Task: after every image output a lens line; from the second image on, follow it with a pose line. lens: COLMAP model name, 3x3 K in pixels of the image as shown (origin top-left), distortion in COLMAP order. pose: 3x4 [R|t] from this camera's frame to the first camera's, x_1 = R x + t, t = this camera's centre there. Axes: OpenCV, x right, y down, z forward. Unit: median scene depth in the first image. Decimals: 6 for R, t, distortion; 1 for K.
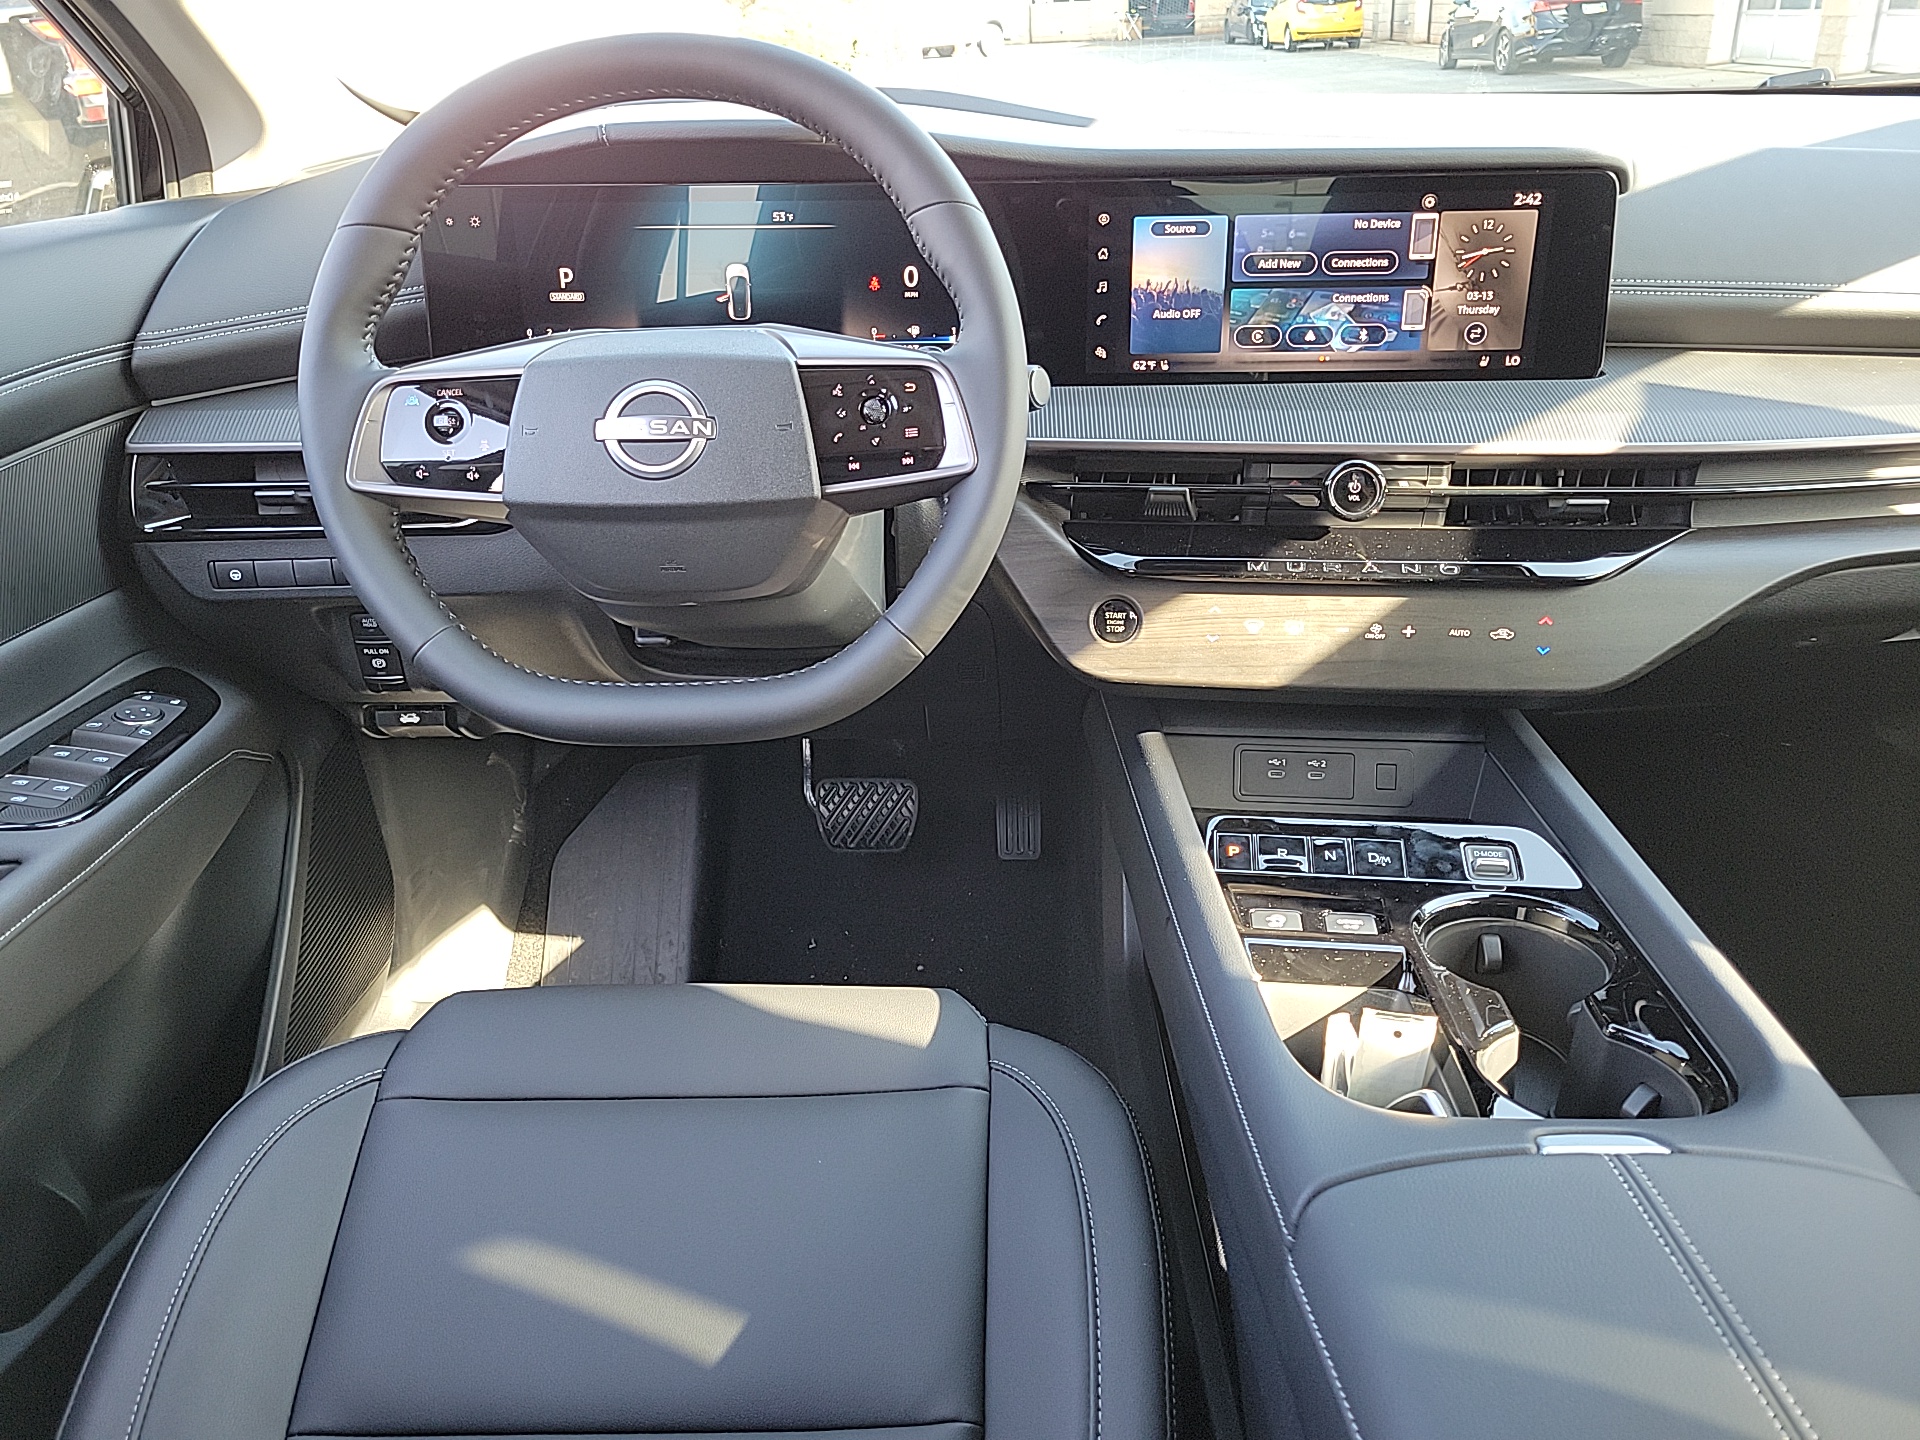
lens RADIAL K [[1432.0, 0, 952.4], [0, 1432.0, 720.8], [0, 0, 1]] dist [0.054157, -0.033273]
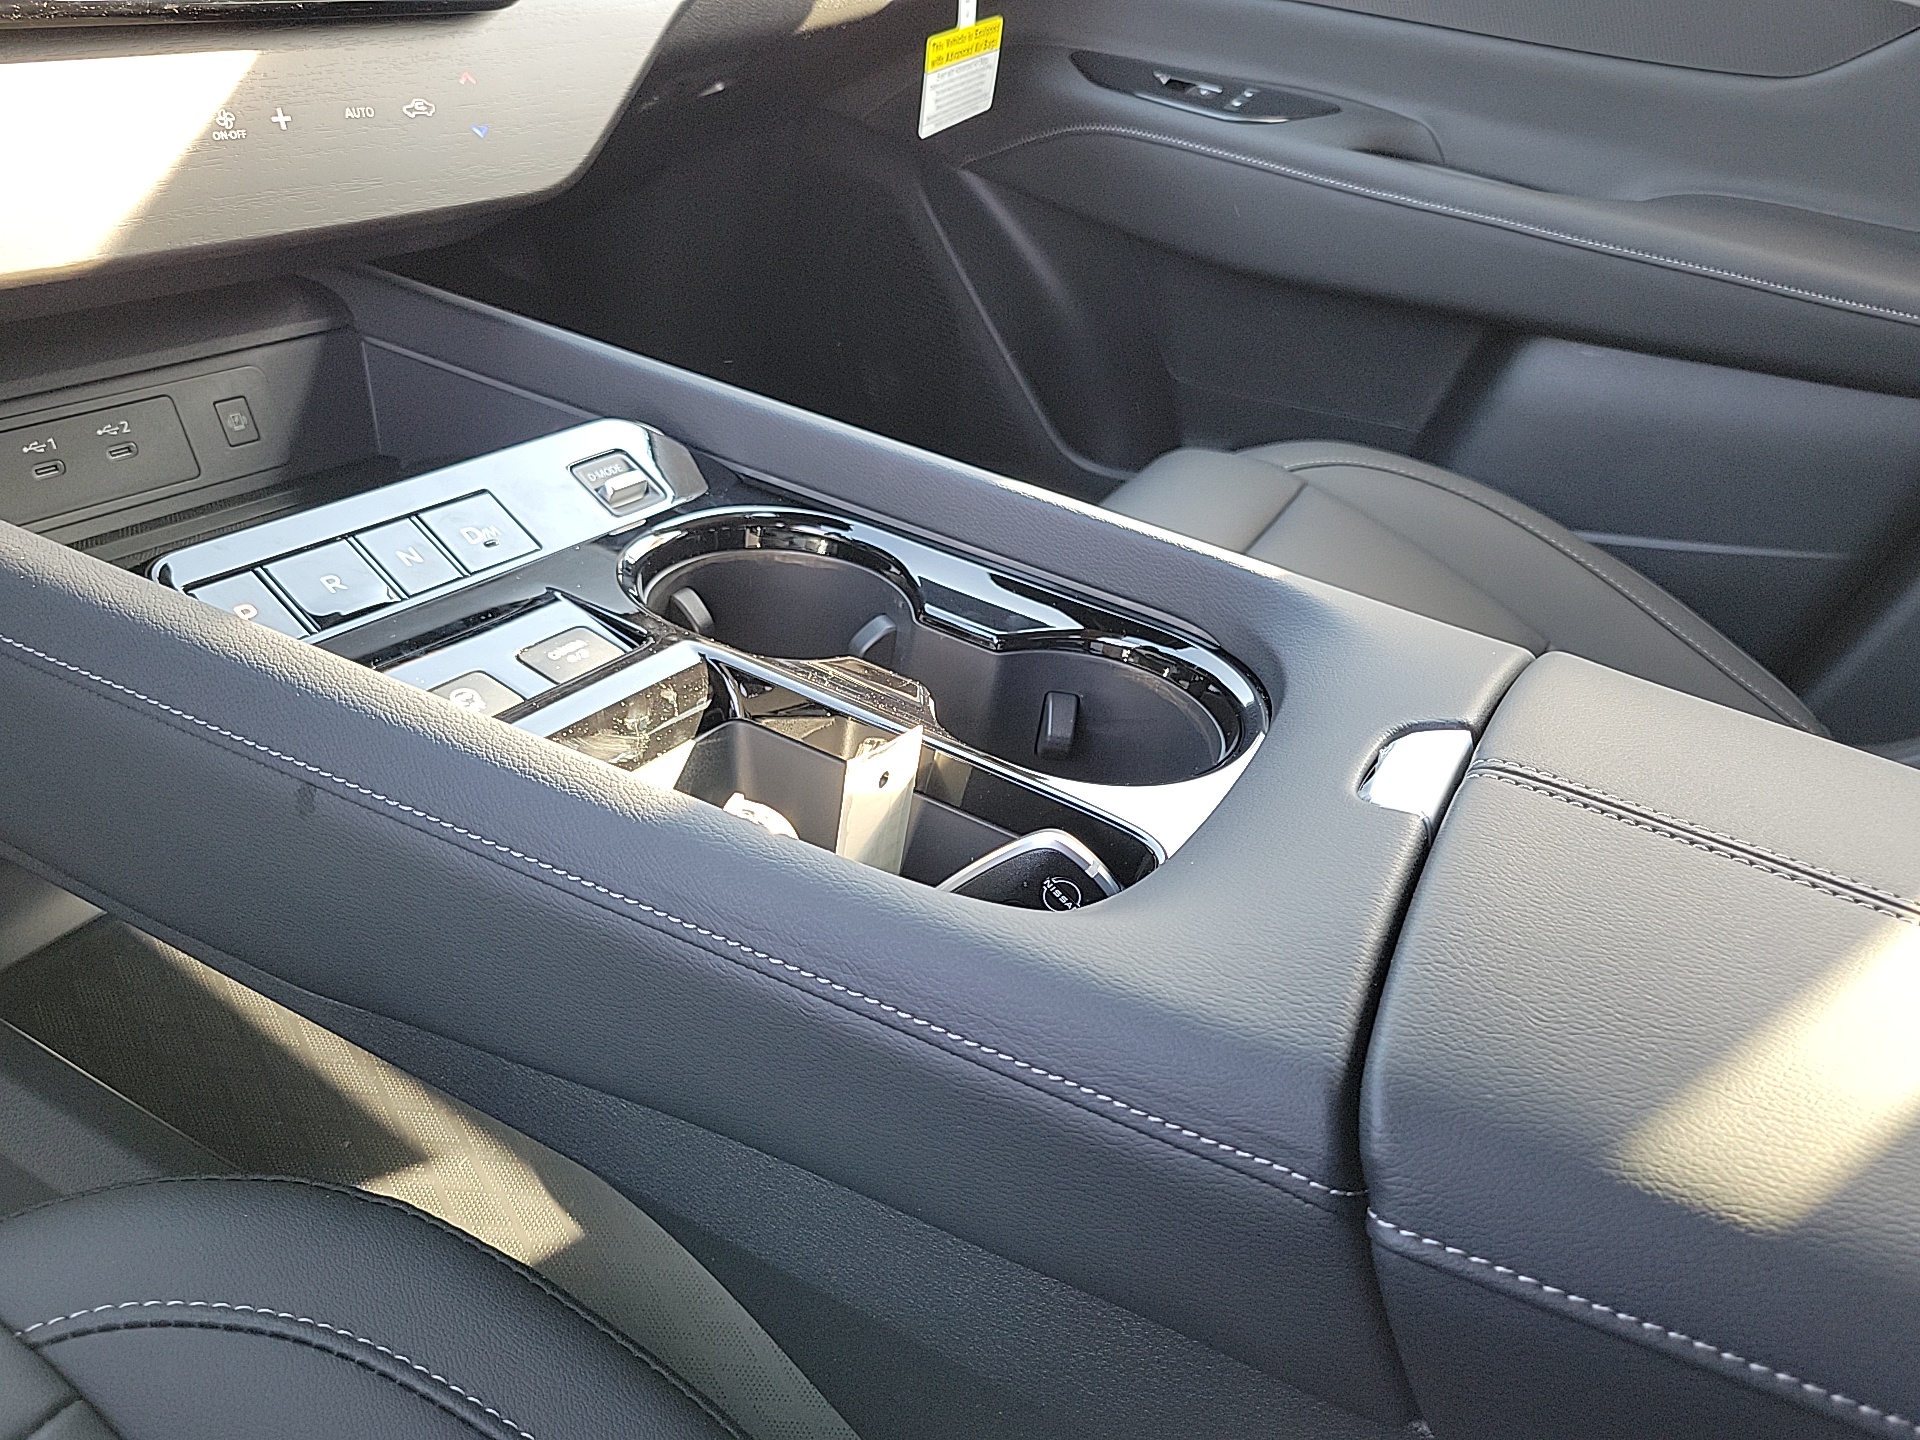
lens RADIAL K [[1441.9, 0, 935.6], [0, 1441.9, 725.4], [0, 0, 1]] dist [0.047550, -0.045784]
pose [[0.468139, -0.415936, 0.779643, -0.079619], [0.206594, 0.909359, 0.361089, -0.002800], [-0.859165, -0.007970, 0.511636, 0.495664]]
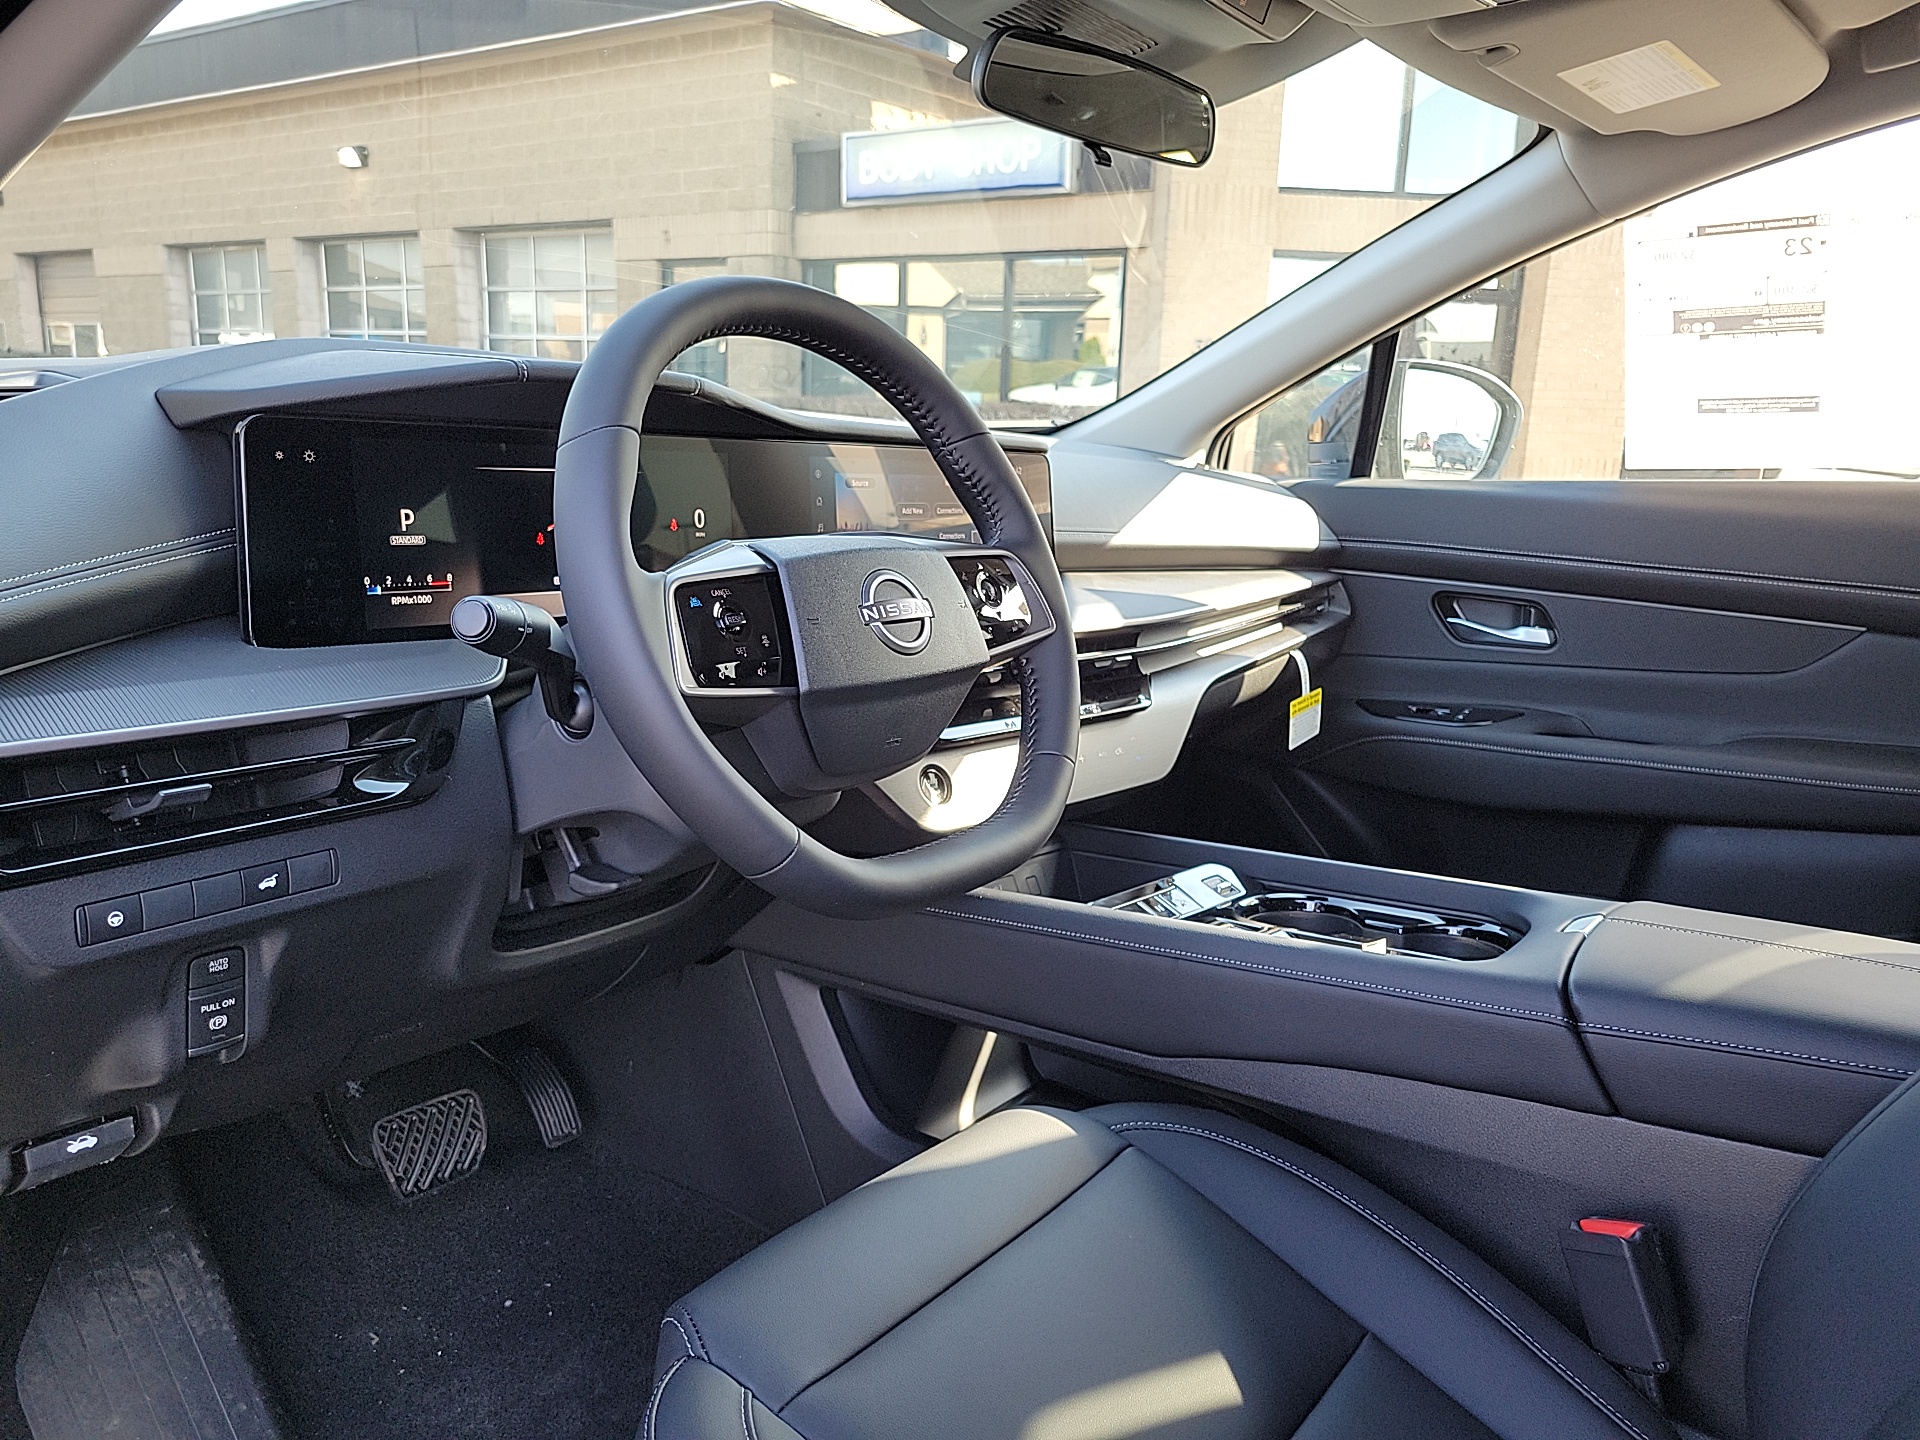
lens RADIAL K [[1441.9, 0, 935.6], [0, 1441.9, 725.4], [0, 0, 1]] dist [0.047550, -0.045784]
pose [[0.588755, -0.108684, 0.800972, -0.825268], [0.295983, 0.951084, -0.088510, -0.011260], [-0.752171, 0.289184, 0.592124, 0.269103]]
